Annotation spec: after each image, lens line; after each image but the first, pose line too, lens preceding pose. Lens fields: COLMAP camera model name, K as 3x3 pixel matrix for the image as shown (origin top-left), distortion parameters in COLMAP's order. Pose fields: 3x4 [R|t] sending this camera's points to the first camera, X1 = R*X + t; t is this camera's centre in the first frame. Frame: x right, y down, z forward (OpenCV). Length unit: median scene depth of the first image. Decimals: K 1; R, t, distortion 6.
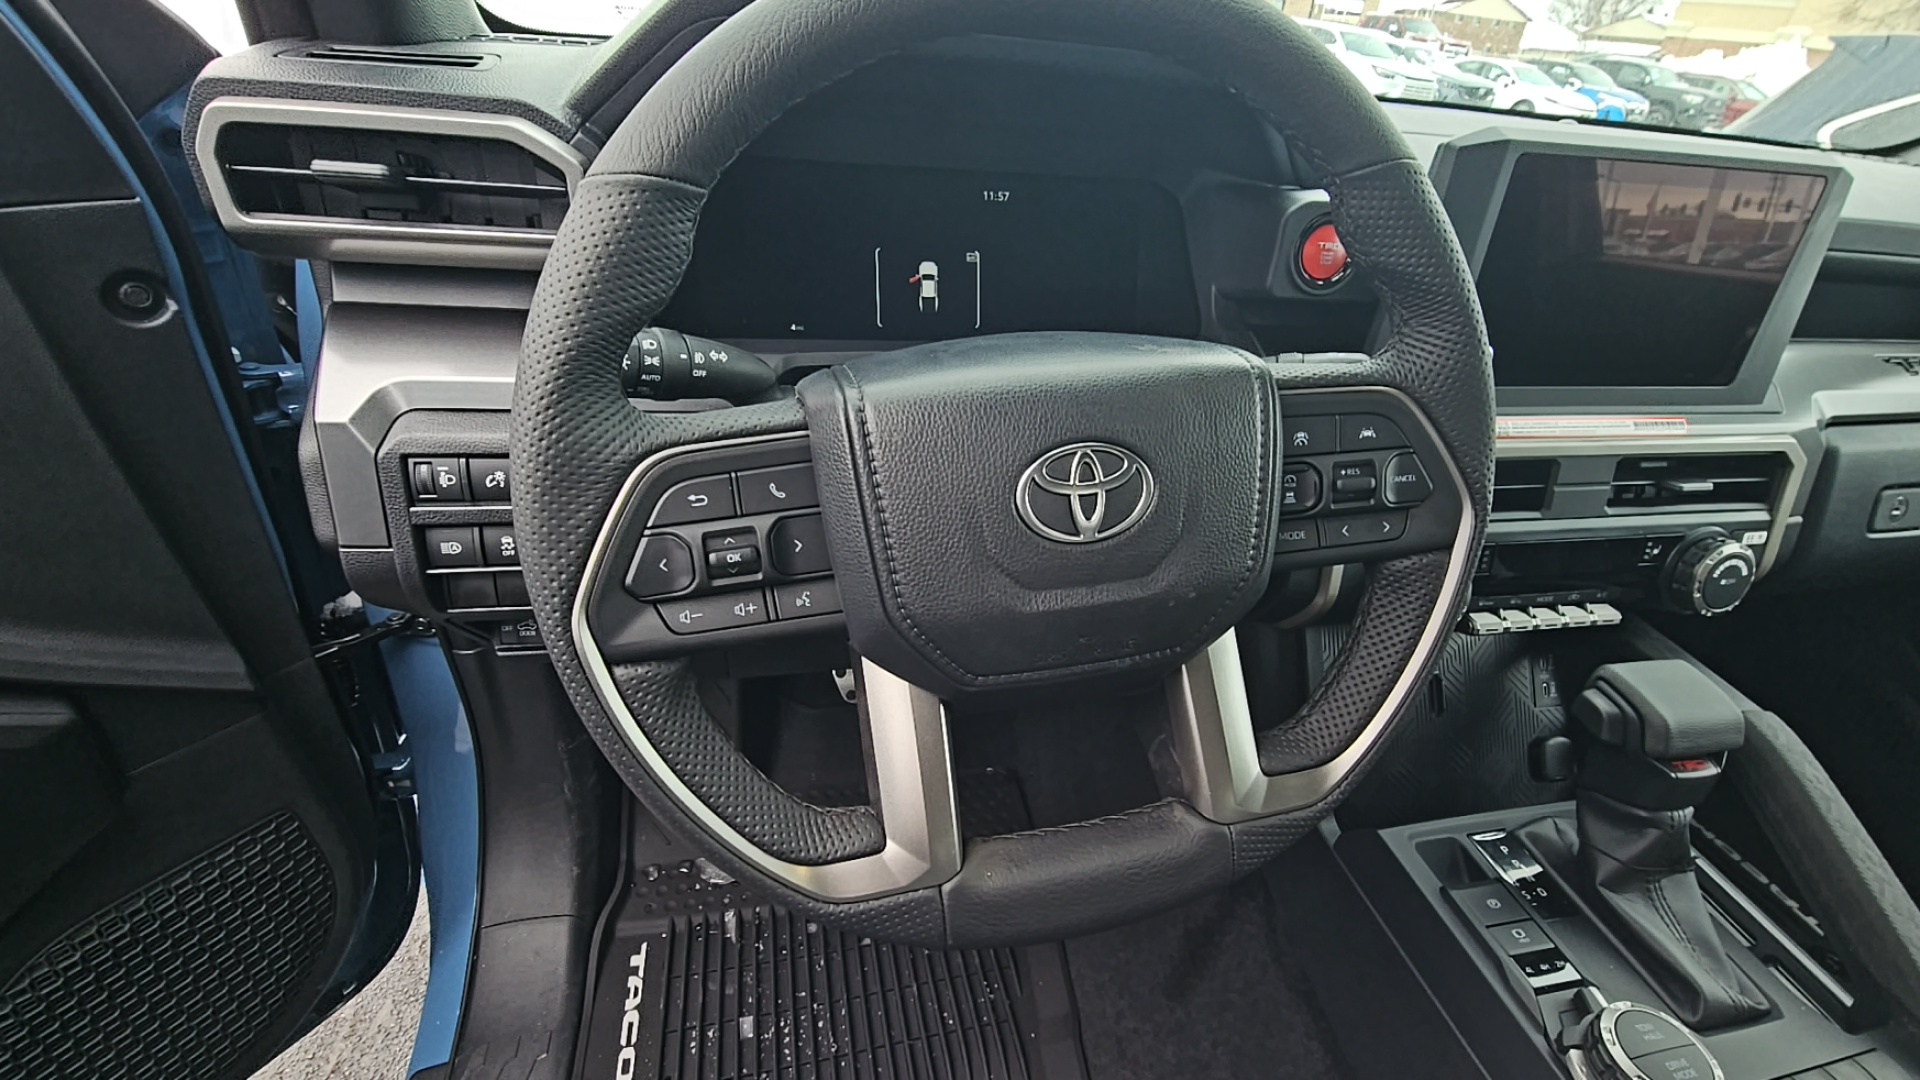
lens RADIAL K [[856.9, 0, 978.4], [0, 856.9, 543.6], [0, 0, 1]] dist [0.007178, -0.005309]
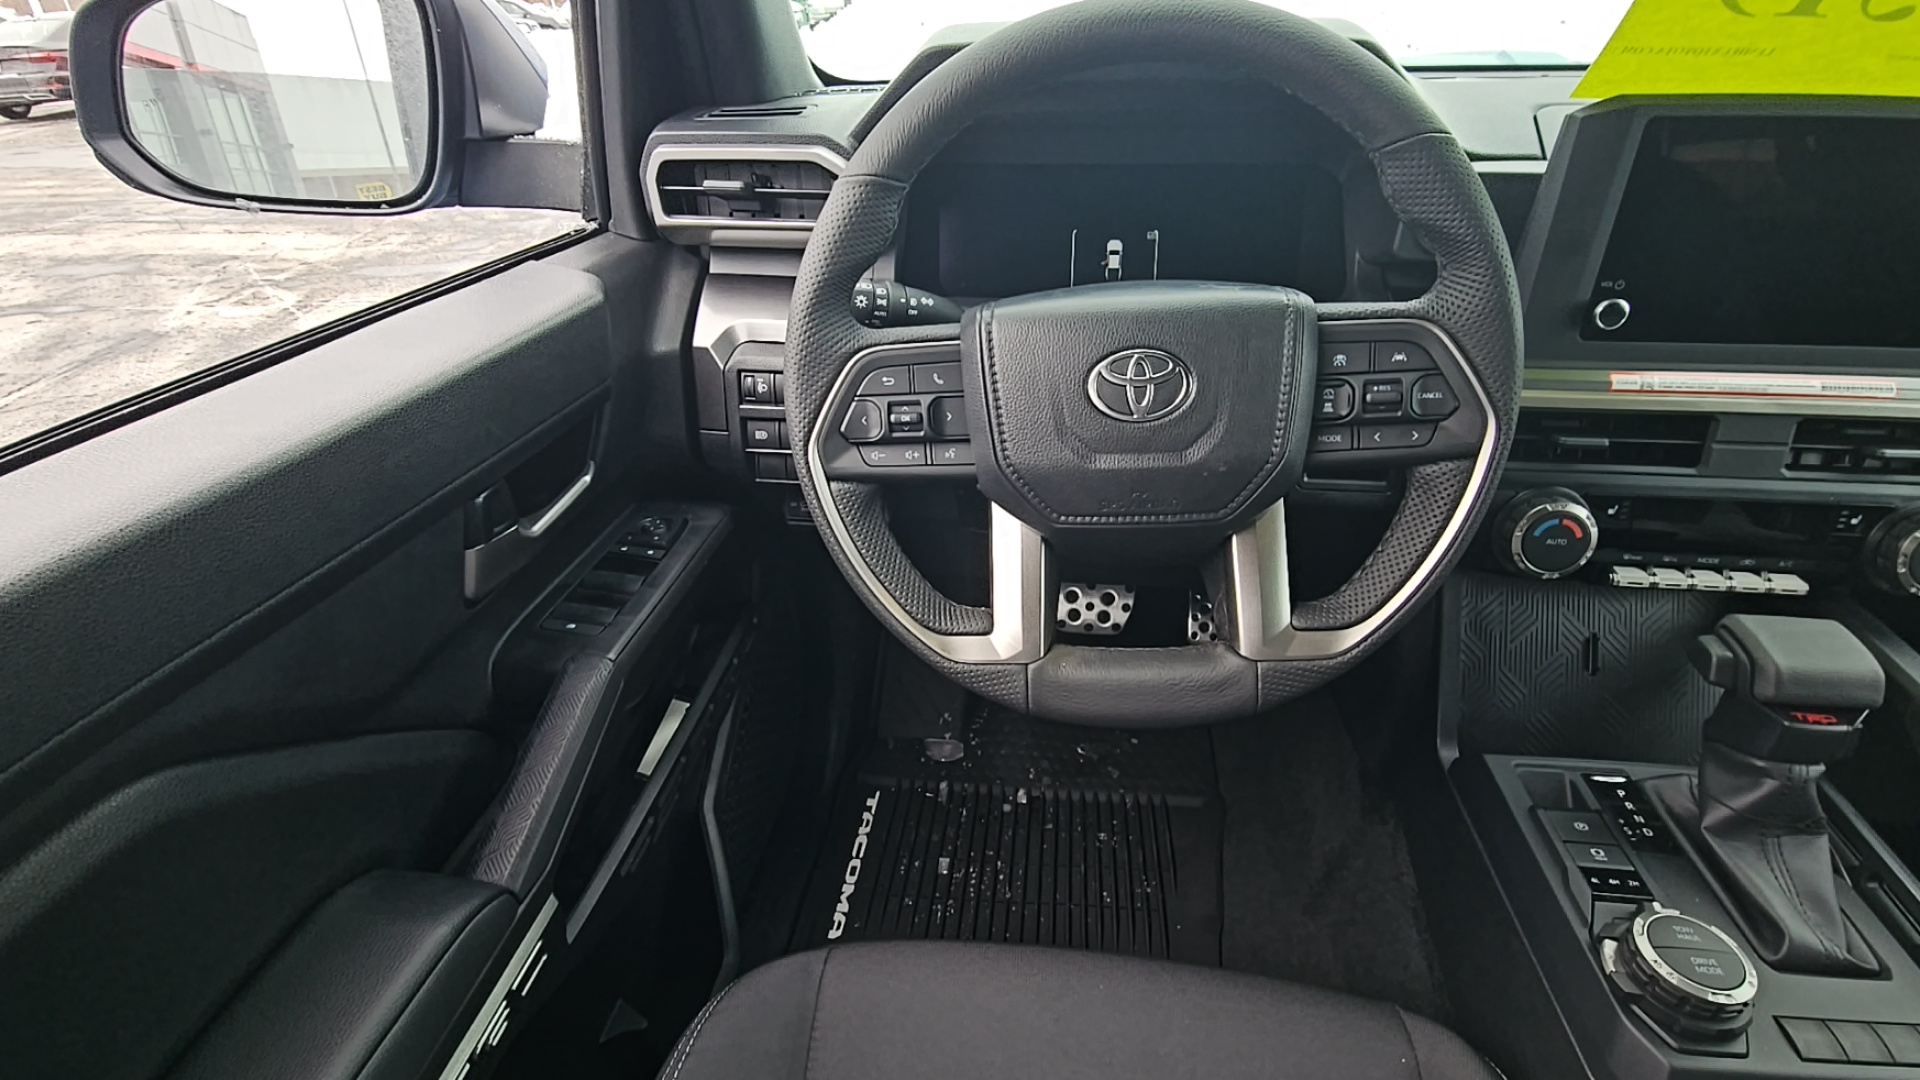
lens RADIAL K [[856.9, 0, 978.2], [0, 856.9, 541.1], [0, 0, 1]] dist [0.007178, -0.005309]
pose [[0.940969, 0.085832, -0.327429, 0.262987], [-0.088281, 0.996068, 0.007403, 0.152436], [0.326777, 0.021940, 0.944847, -0.304861]]
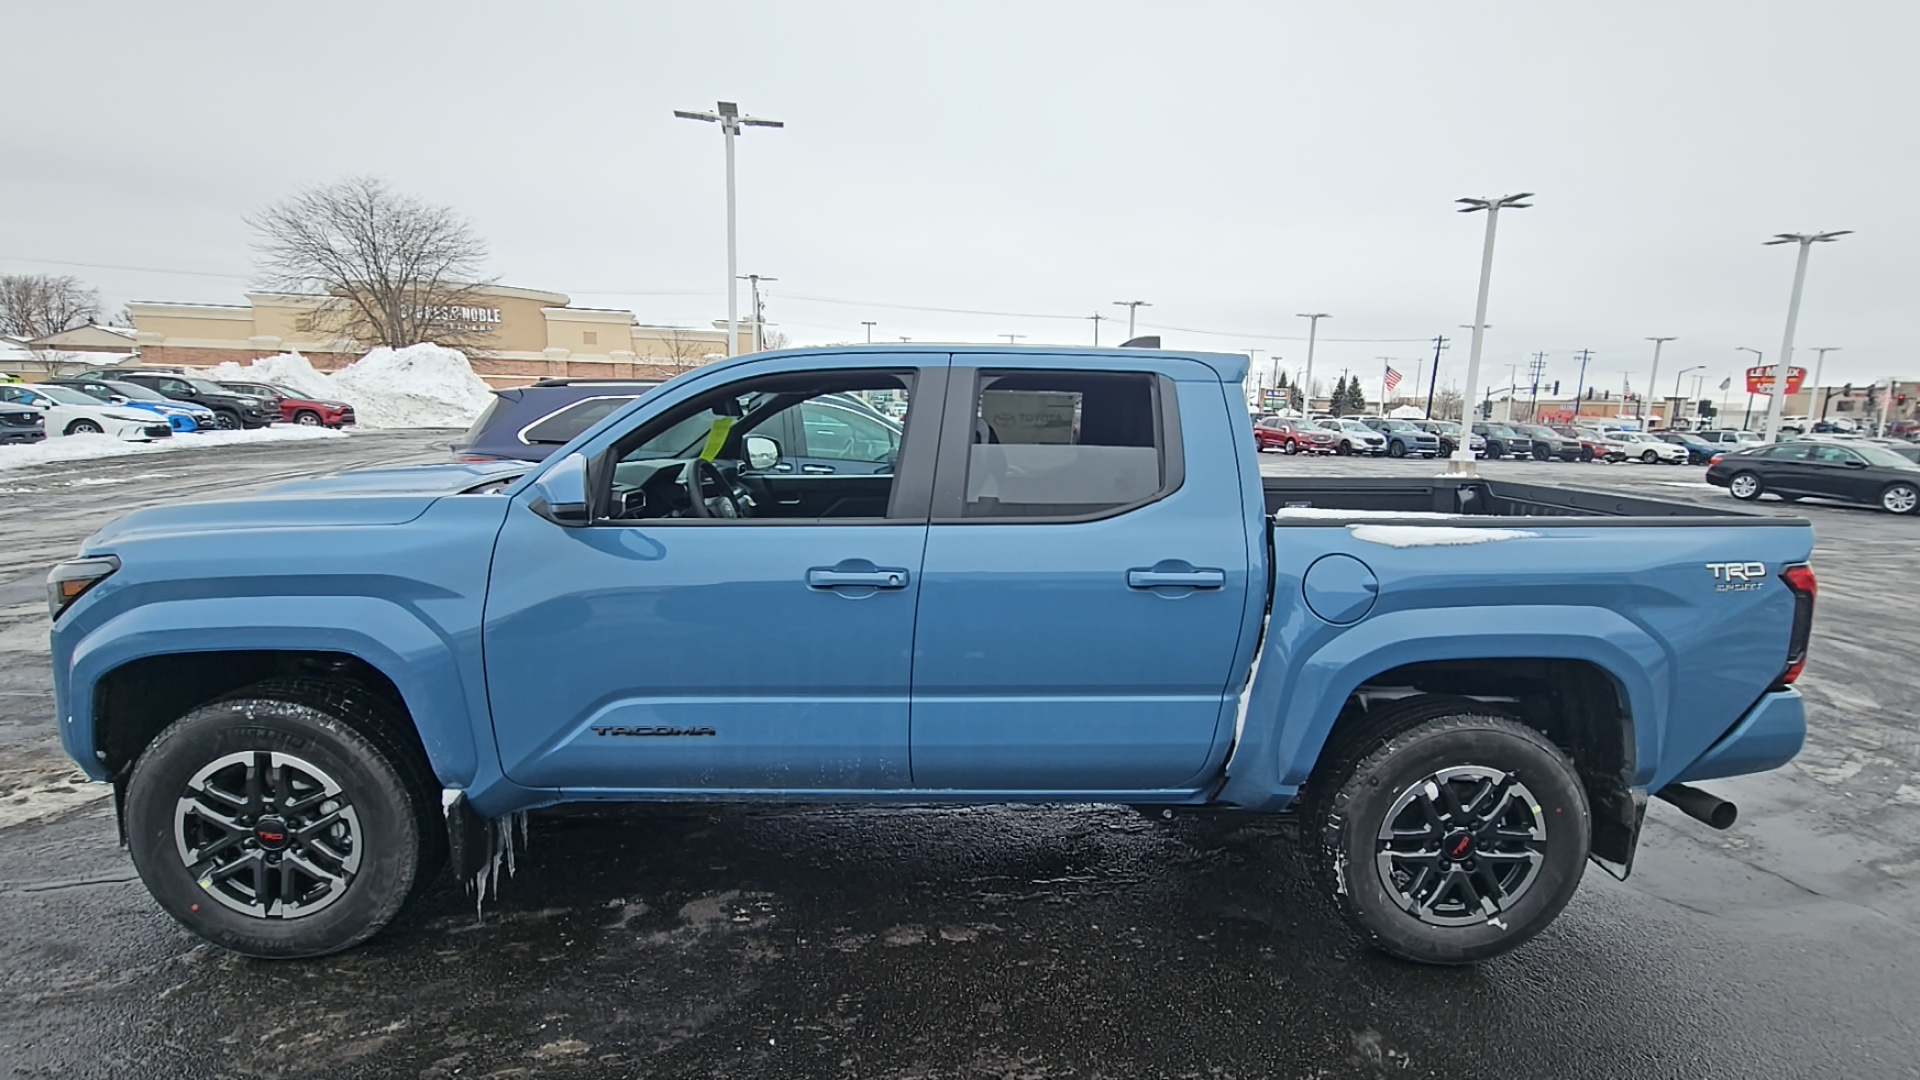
lens RADIAL K [[856.9, 0, 1011.6], [0, 856.9, 540.9], [0, 0, 1]] dist [0.007178, -0.005309]
pose [[0.159285, -0.236480, 0.958491, -5.966668], [0.507312, 0.852498, 0.126023, 0.425310], [-0.846914, 0.466180, 0.255759, -2.724751]]
